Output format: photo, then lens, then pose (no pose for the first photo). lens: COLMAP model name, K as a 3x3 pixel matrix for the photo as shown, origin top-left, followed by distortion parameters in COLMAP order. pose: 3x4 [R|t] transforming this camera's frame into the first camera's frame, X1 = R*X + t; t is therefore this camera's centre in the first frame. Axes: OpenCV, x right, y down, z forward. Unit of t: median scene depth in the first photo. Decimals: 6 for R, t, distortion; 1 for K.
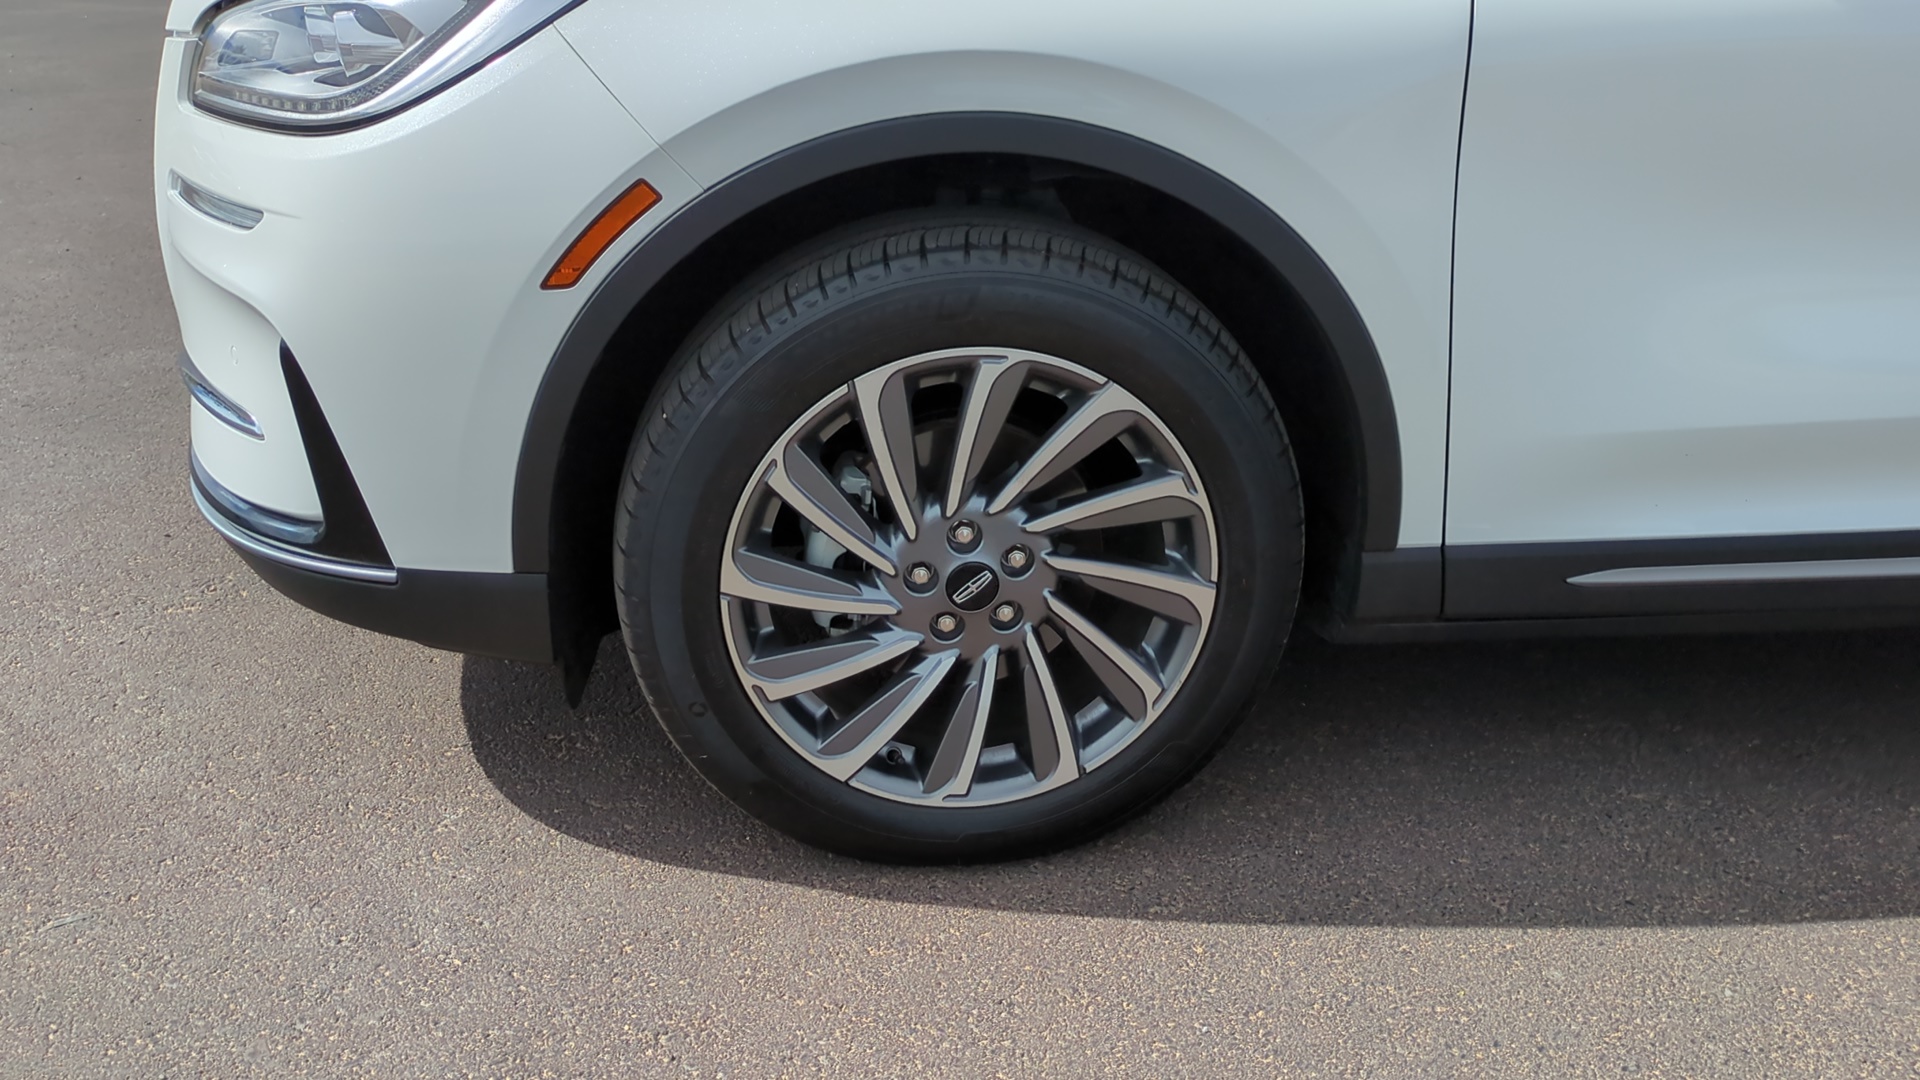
lens RADIAL K [[1664.6, 0, 969.5], [0, 1664.6, 537.8], [0, 0, 1]] dist [0.082347, -0.108349]
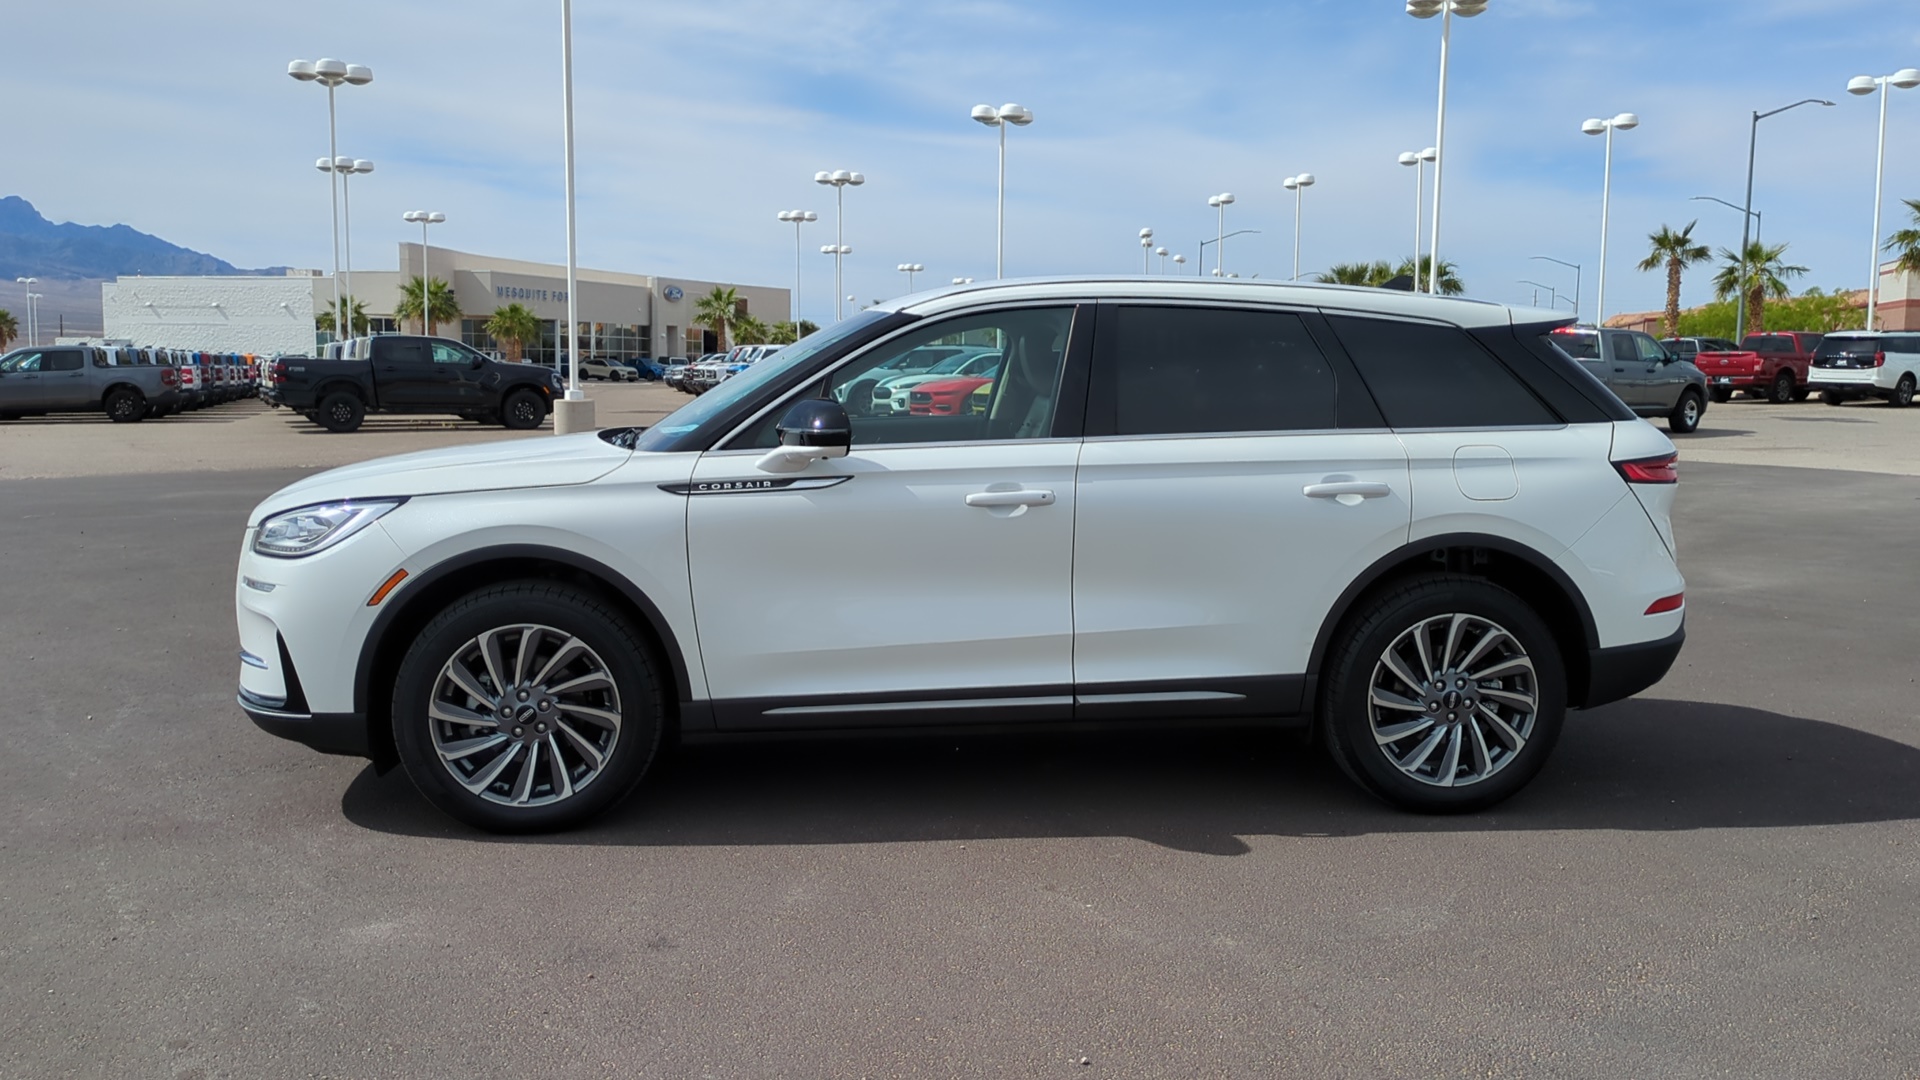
lens RADIAL K [[1664.6, 0, 969.5], [0, 1664.6, 537.8], [0, 0, 1]] dist [0.082347, -0.108349]
pose [[0.999663, -0.023595, -0.010799, 0.749591], [0.019670, 0.960468, -0.277694, 0.516535], [0.016925, 0.277388, 0.960609, -1.654835]]
